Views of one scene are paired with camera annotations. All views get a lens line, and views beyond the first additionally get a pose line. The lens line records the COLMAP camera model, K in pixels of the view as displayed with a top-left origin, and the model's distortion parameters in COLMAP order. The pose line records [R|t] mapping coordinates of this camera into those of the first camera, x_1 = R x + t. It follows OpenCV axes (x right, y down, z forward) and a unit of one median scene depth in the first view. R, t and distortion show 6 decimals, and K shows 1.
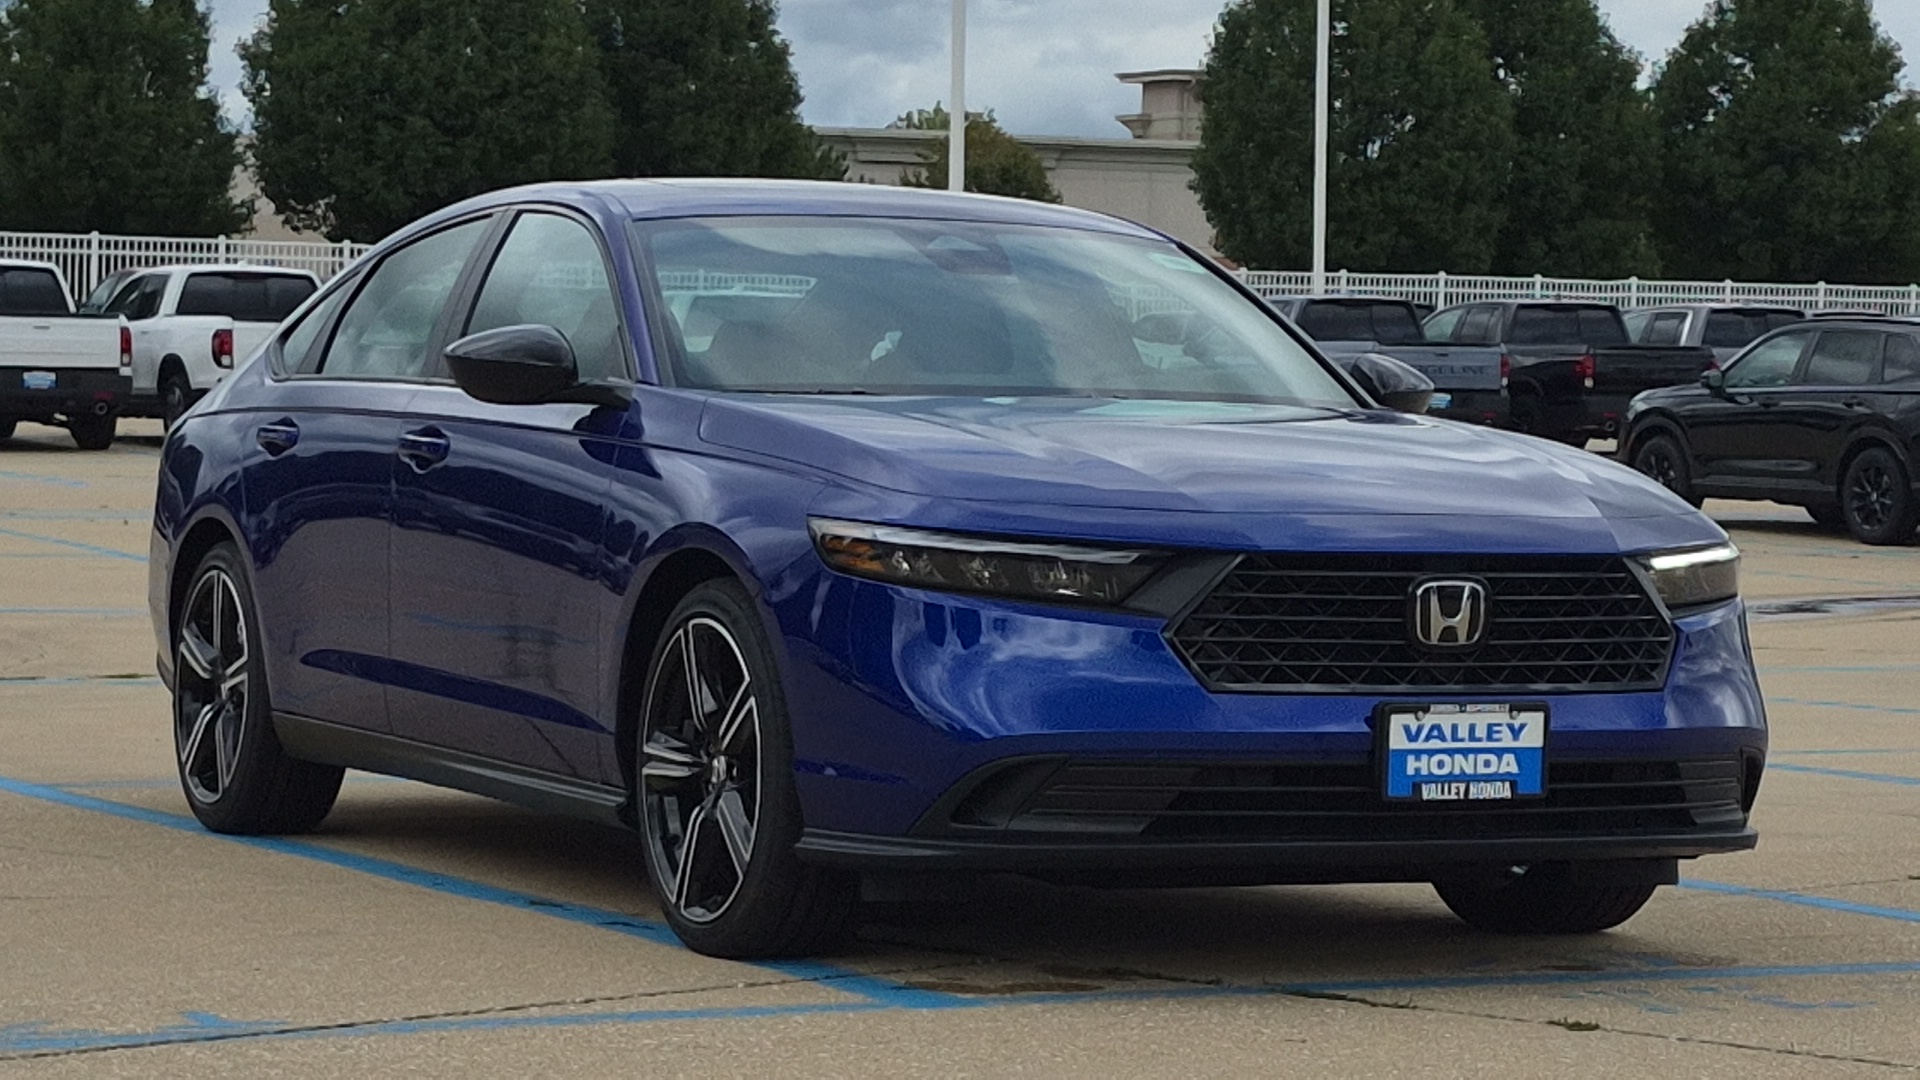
lens RADIAL K [[4661.9, 0, 960.0], [0, 4661.9, 540.0], [0, 0, 1]] dist [-0.068518, 0.354920]
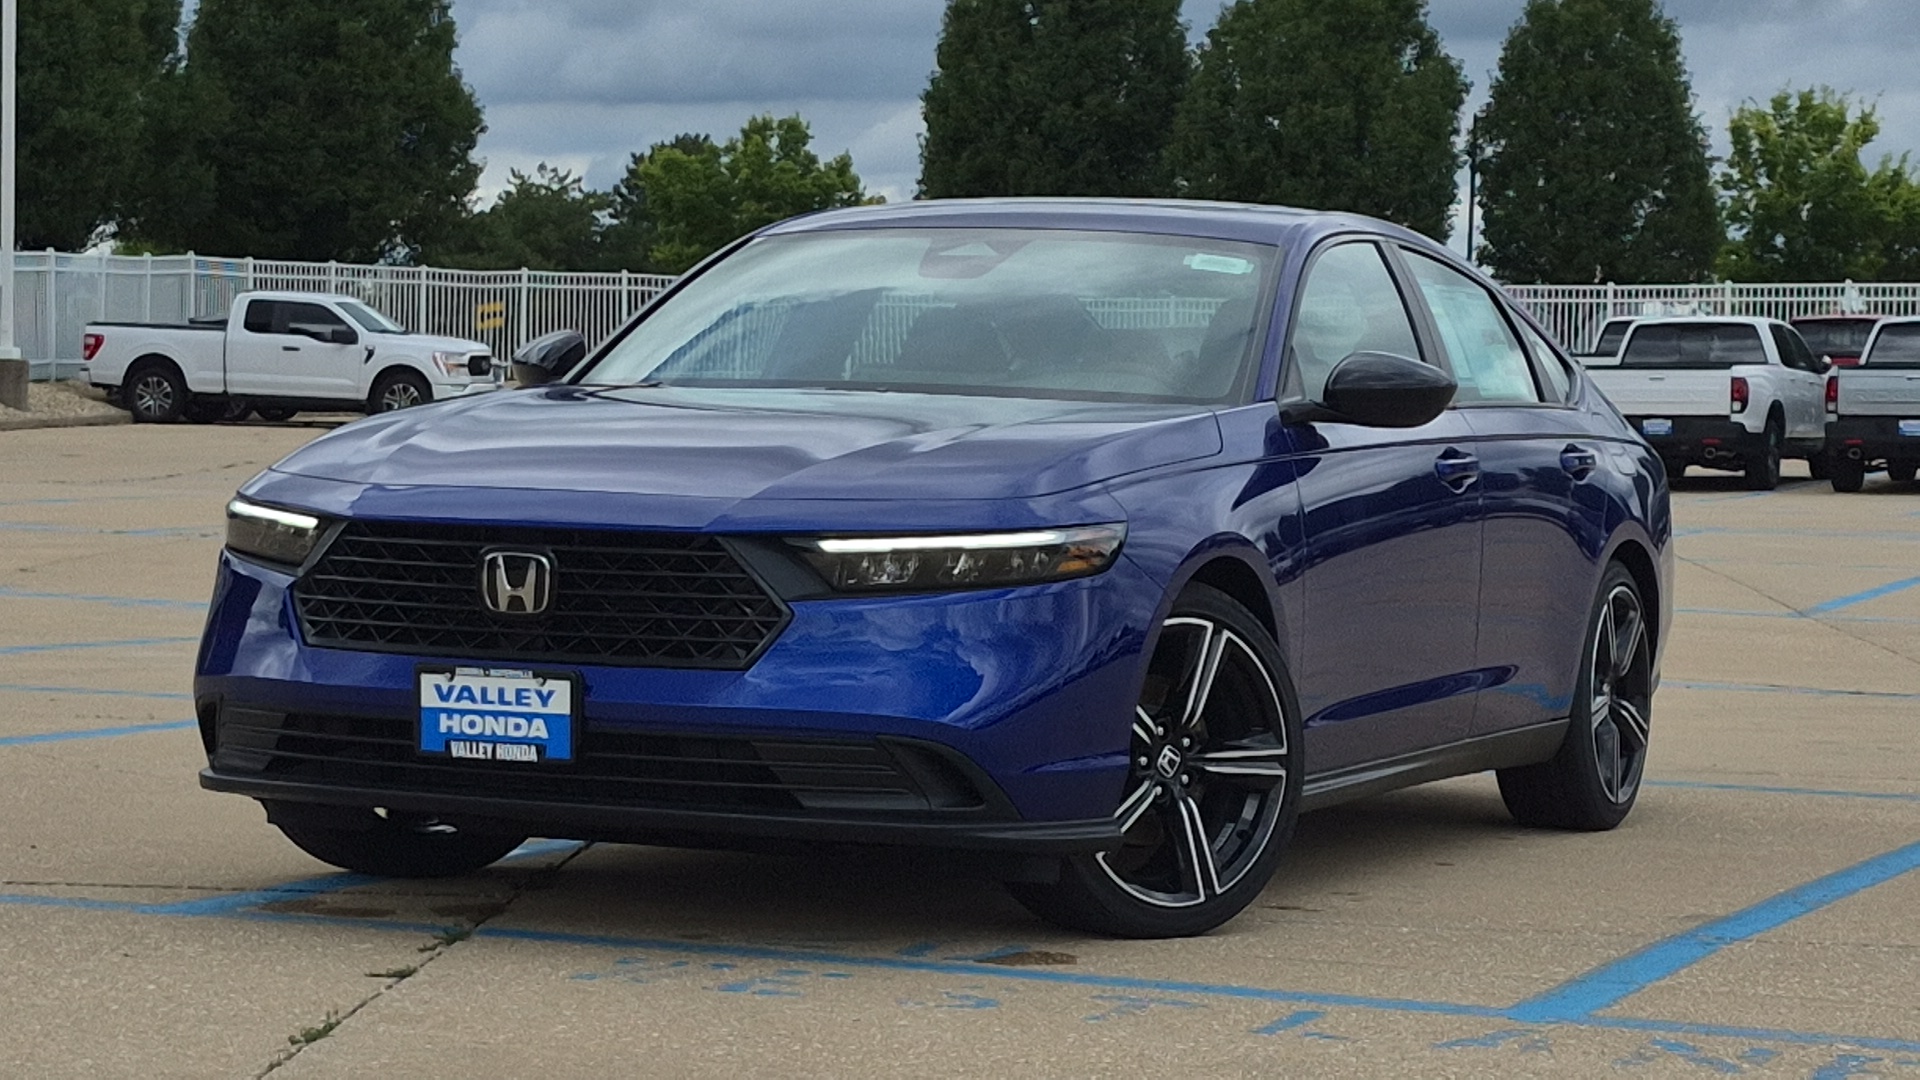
lens RADIAL K [[4201.3, 0, 960.0], [0, 4201.3, 540.0], [0, 0, 1]] dist [0.058924, 0.330411]
pose [[0.663964, 0.015024, -0.747614, 0.883846], [-0.031212, 0.999484, -0.007634, 0.010165], [0.747113, 0.028404, 0.664090, 0.446034]]
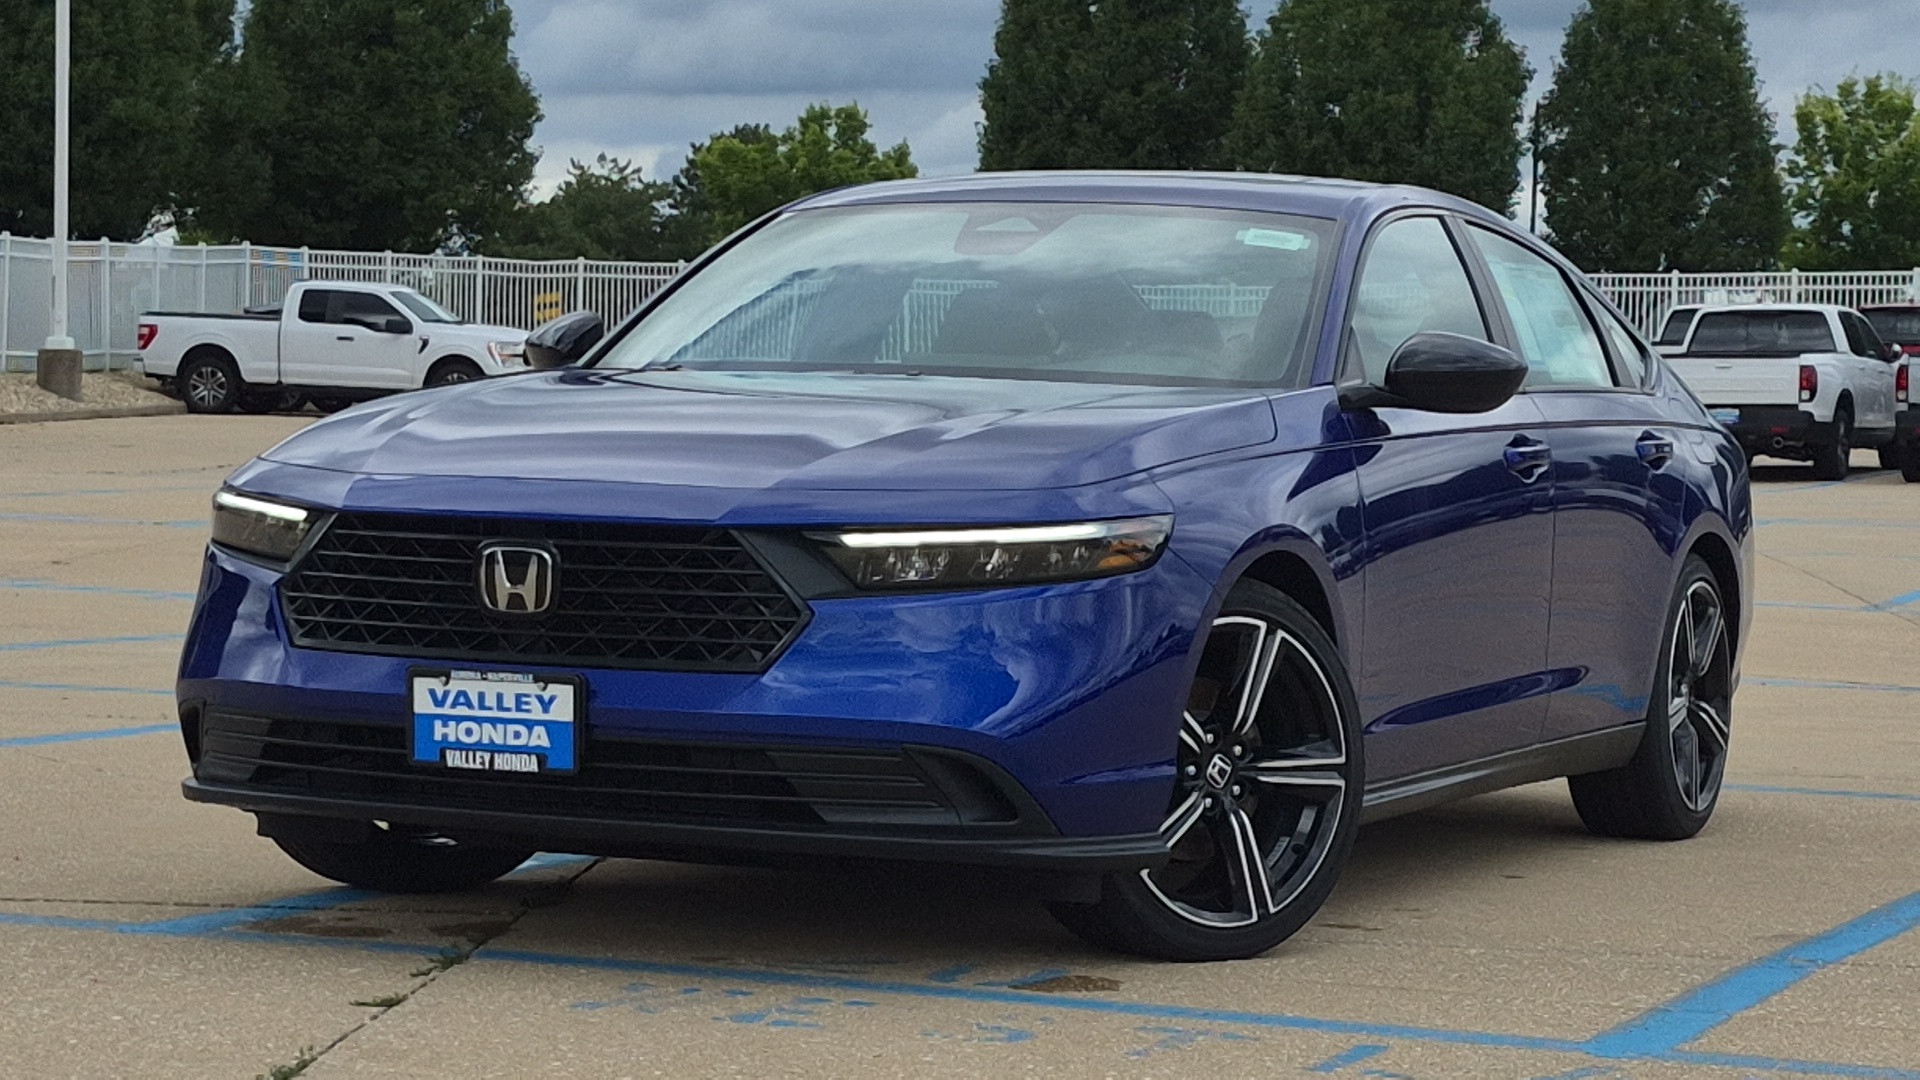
lens RADIAL K [[4201.3, 0, 960.0], [0, 4201.3, 540.0], [0, 0, 1]] dist [0.058924, 0.330411]
pose [[0.653105, 0.016593, -0.757086, 0.836958], [-0.031100, 0.999504, -0.004923, 0.008800], [0.756629, 0.026760, 0.653297, 0.495367]]
